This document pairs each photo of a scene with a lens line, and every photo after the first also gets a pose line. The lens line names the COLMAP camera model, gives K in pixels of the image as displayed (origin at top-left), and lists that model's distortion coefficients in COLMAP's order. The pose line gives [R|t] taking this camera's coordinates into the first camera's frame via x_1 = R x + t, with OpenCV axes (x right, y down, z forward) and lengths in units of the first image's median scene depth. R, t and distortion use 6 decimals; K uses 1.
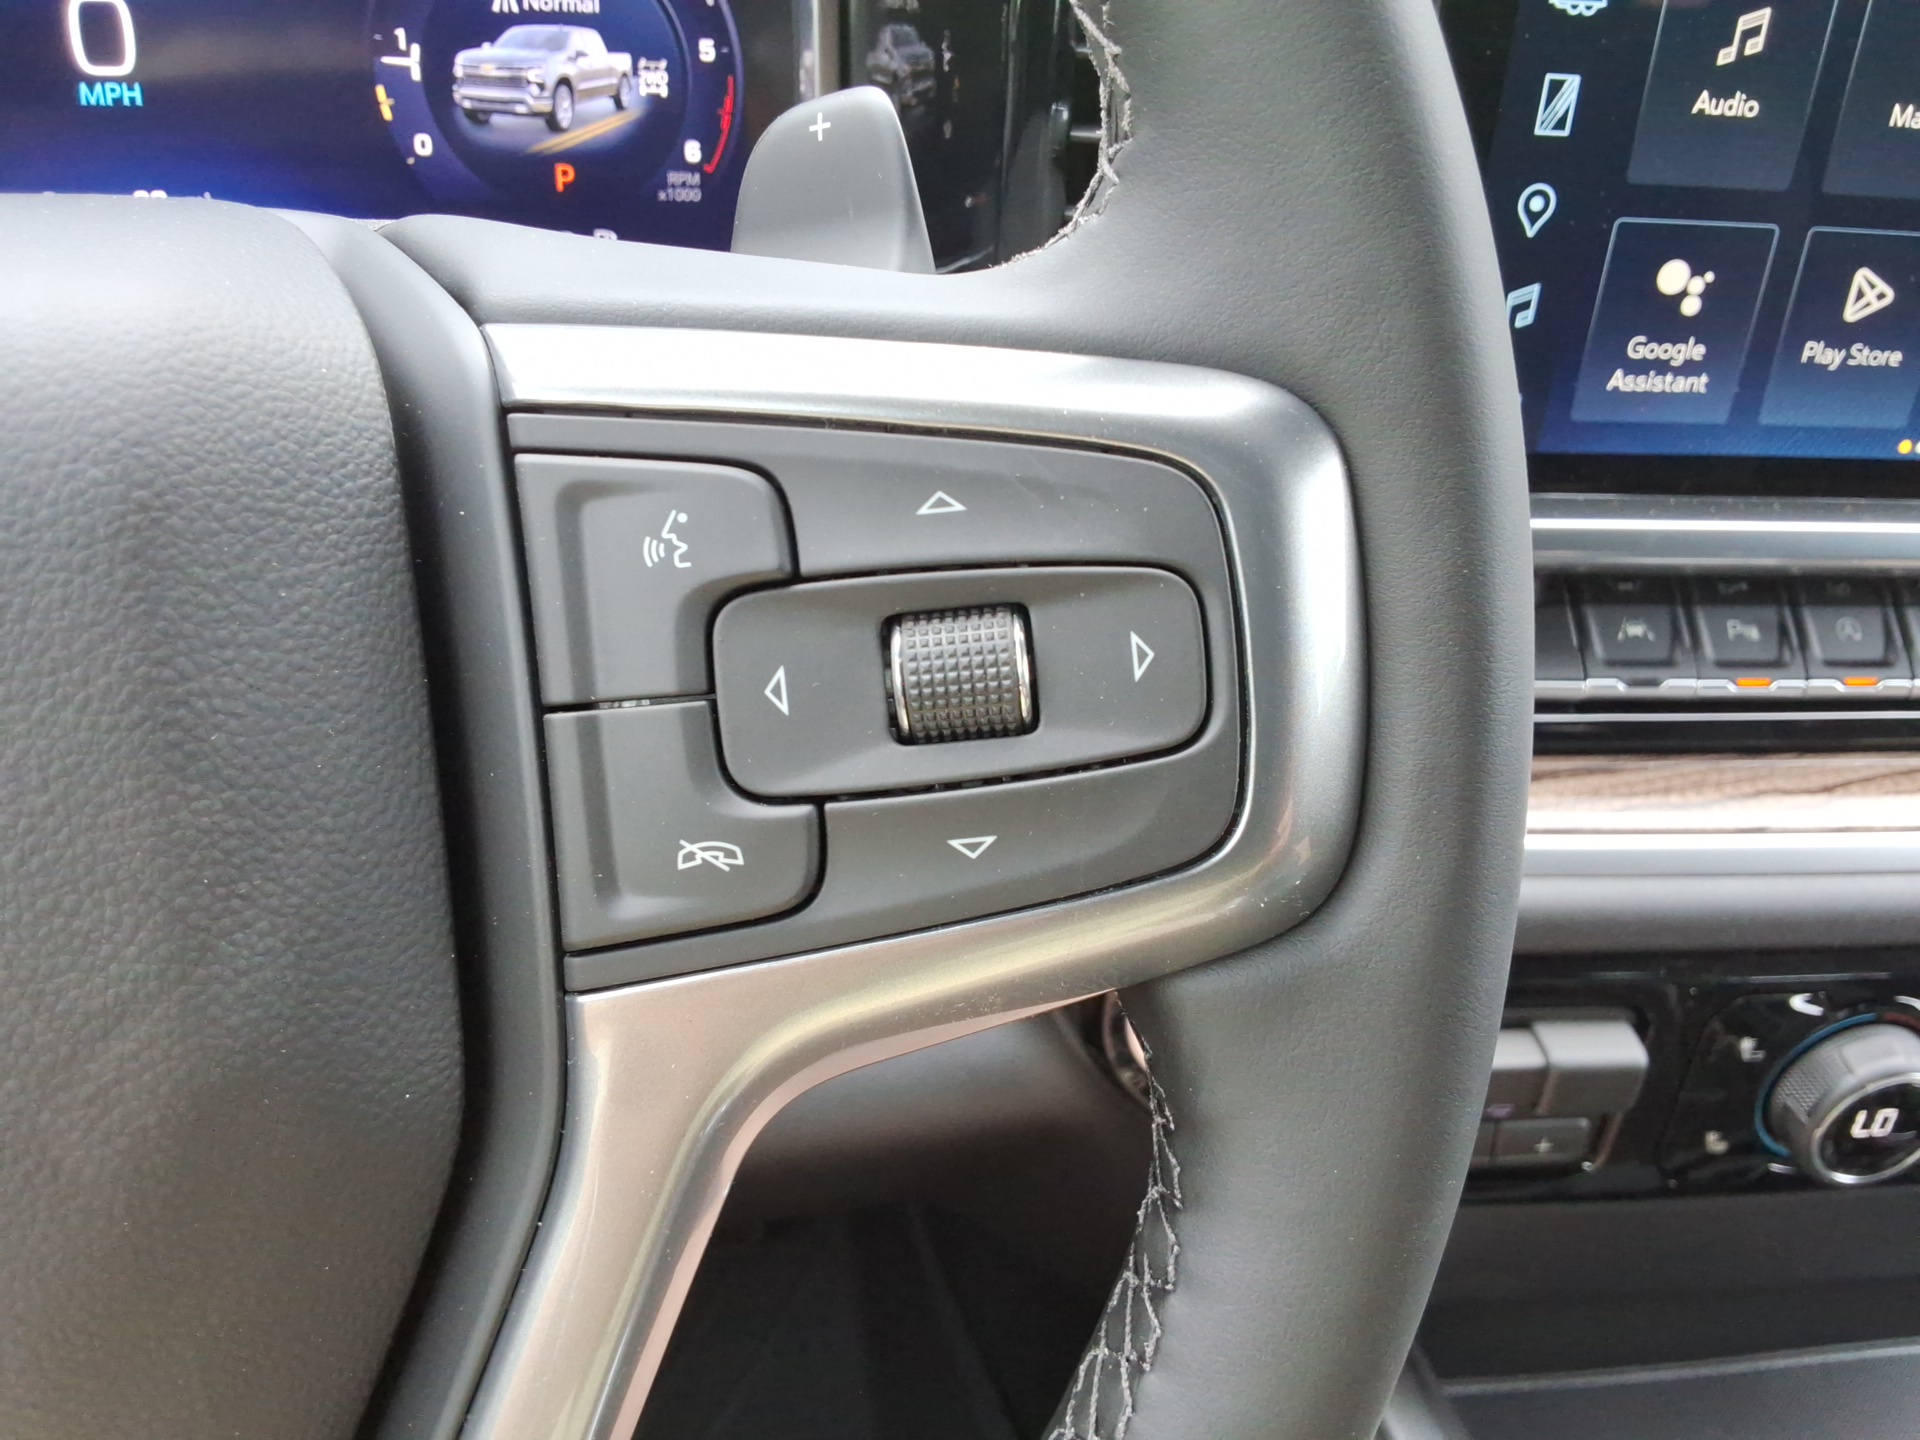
lens RADIAL K [[1544.7, 0, 979.8], [0, 1544.7, 706.0], [0, 0, 1]] dist [0.107283, -0.158063]
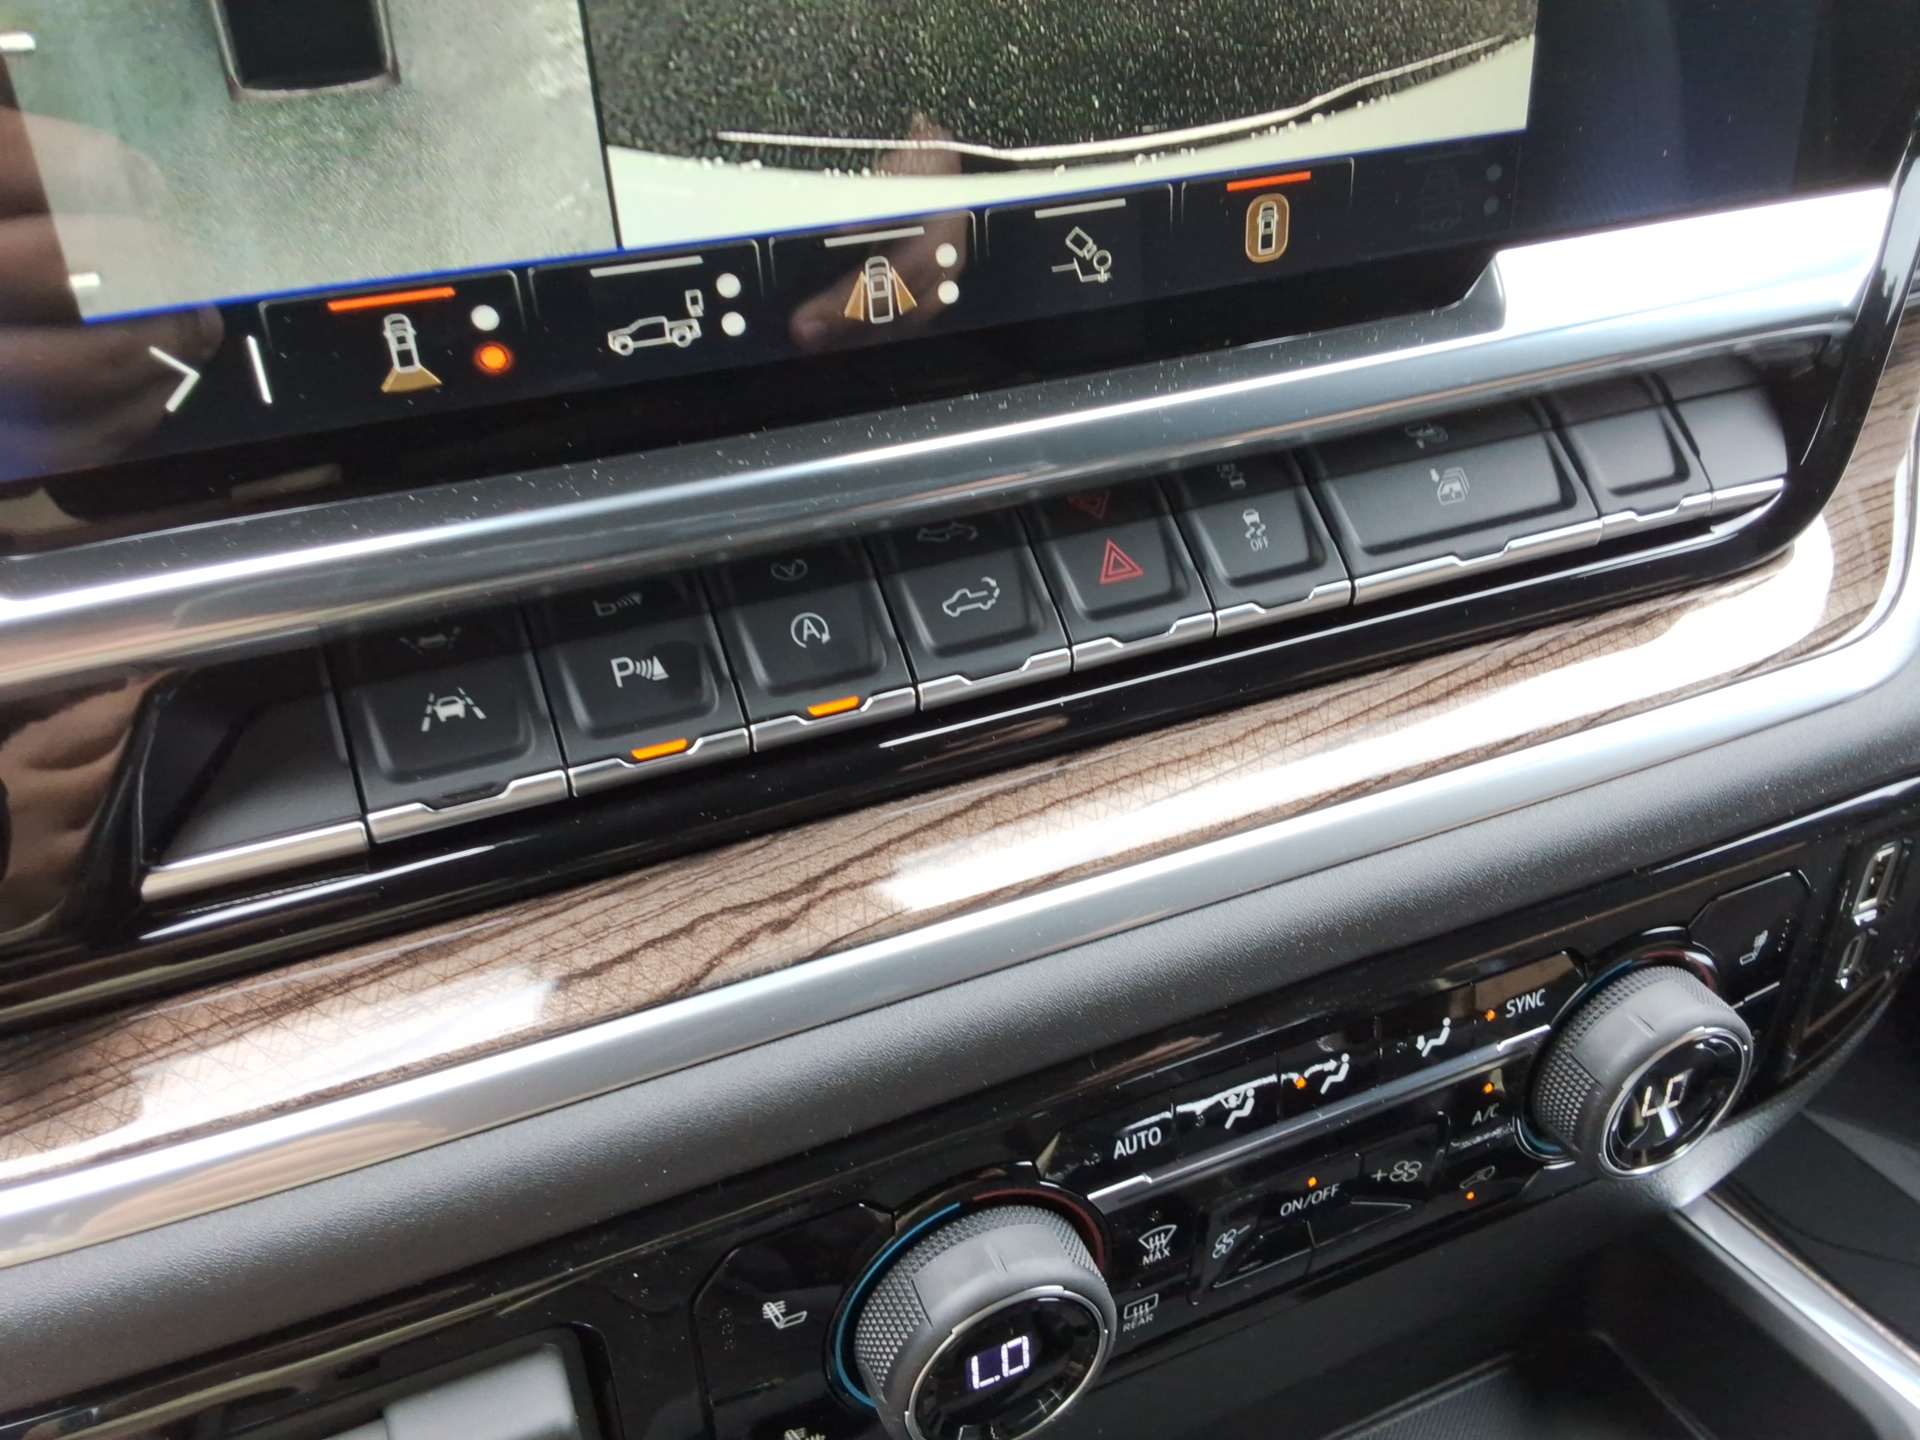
lens RADIAL K [[1544.7, 0, 964.3], [0, 1544.7, 724.5], [0, 0, 1]] dist [0.107283, -0.158063]
pose [[0.954823, -0.228230, 0.190324, 0.518007], [0.225227, 0.973582, 0.037560, -0.021256], [-0.193868, 0.007003, 0.981003, 0.382462]]
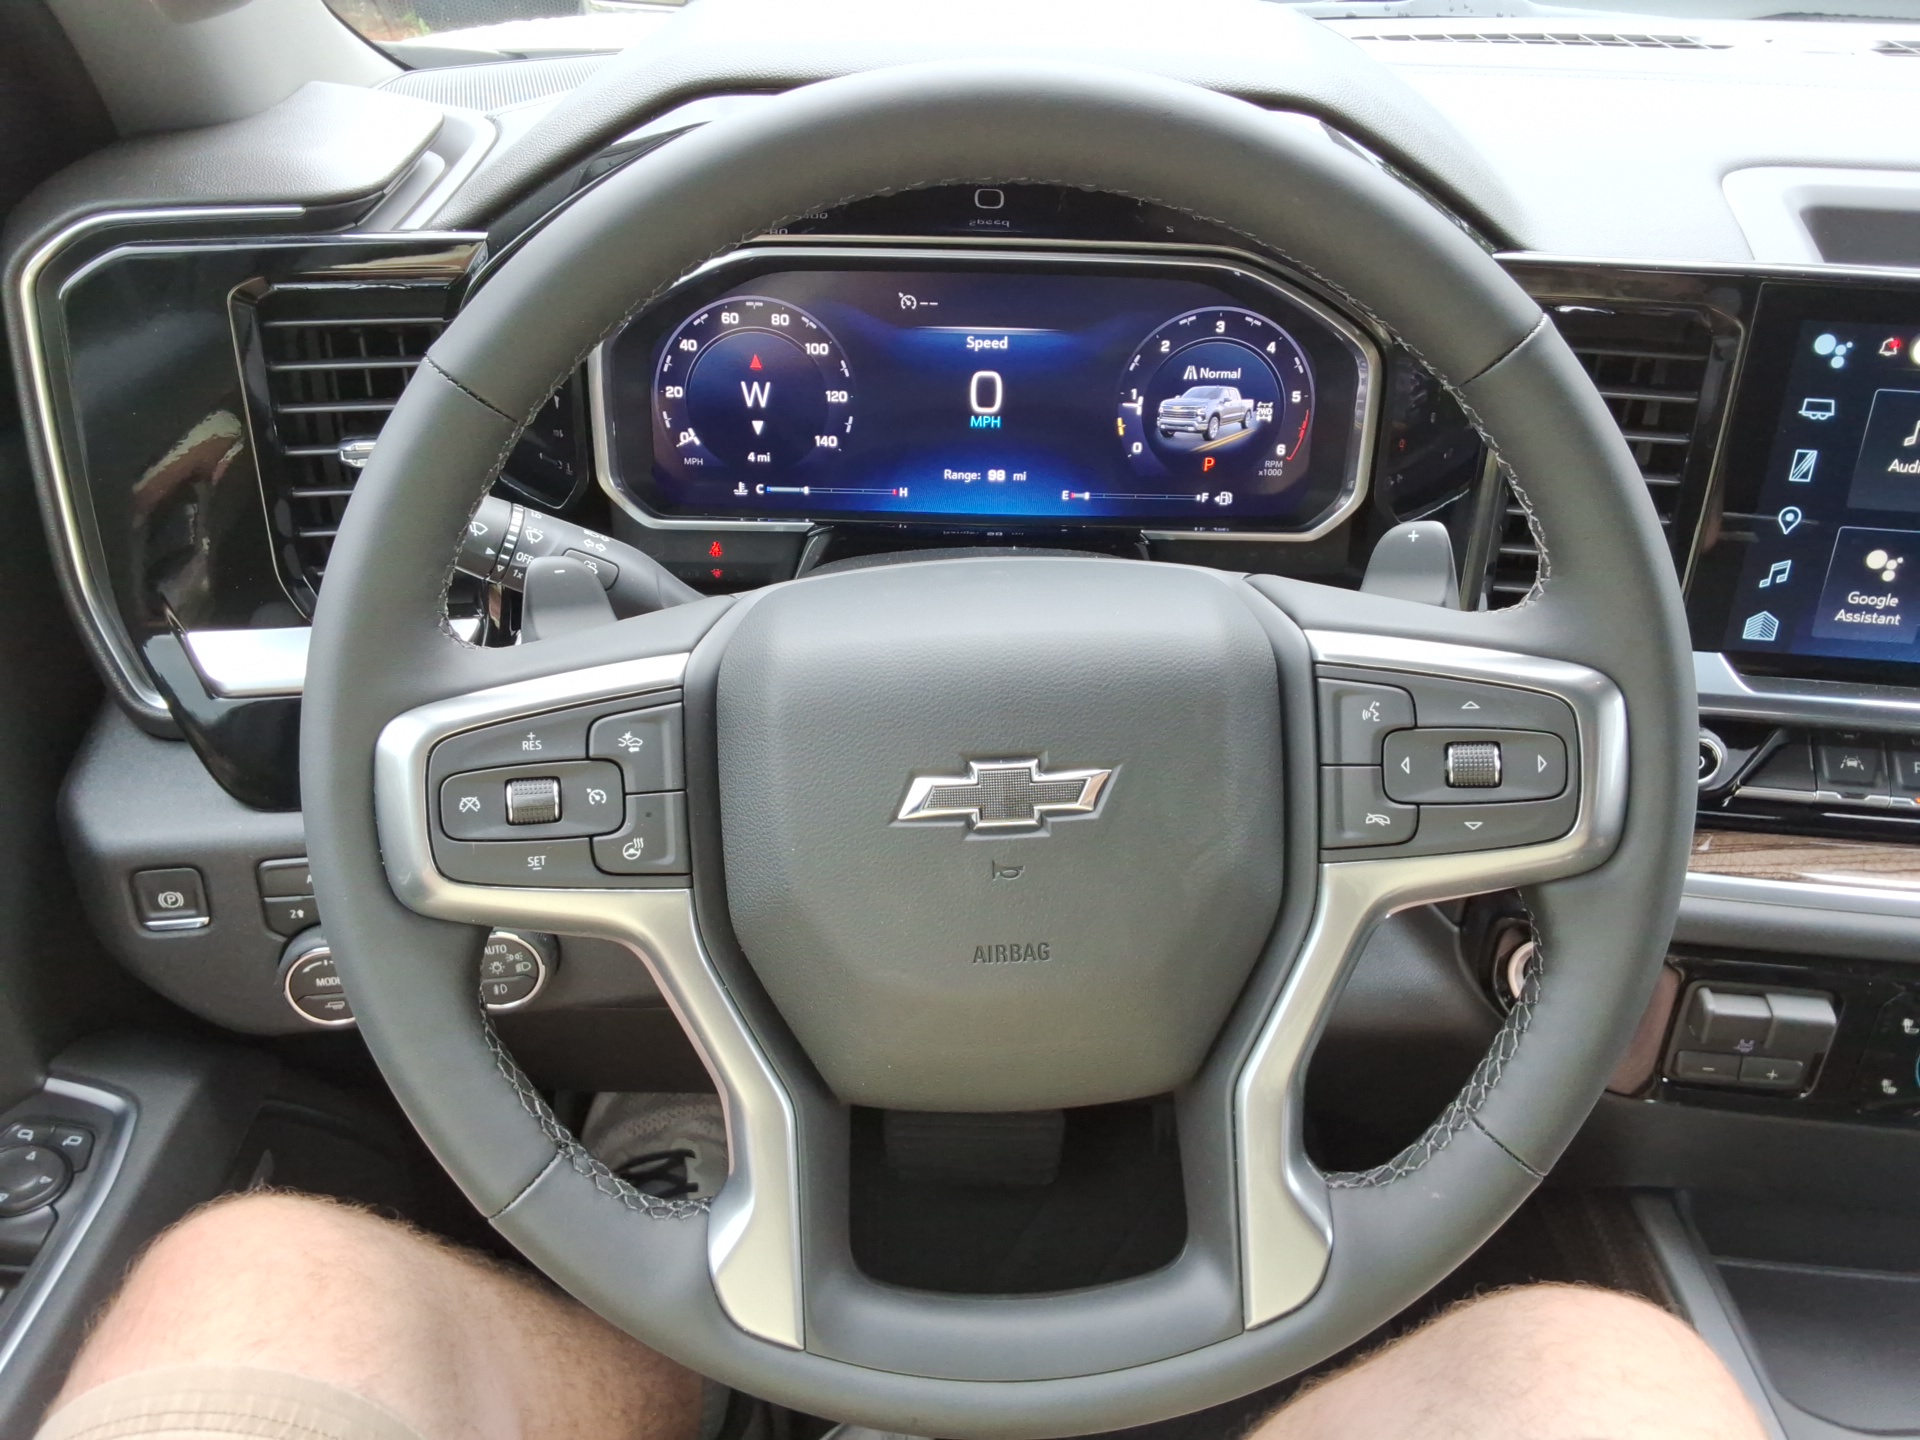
lens RADIAL K [[1544.7, 0, 983.1], [0, 1544.7, 706.8], [0, 0, 1]] dist [0.107283, -0.158063]
pose [[0.972717, 0.072089, -0.220511, -0.111450], [-0.079605, 0.996503, -0.025380, 0.007367], [0.217911, 0.042242, 0.975054, -0.841300]]
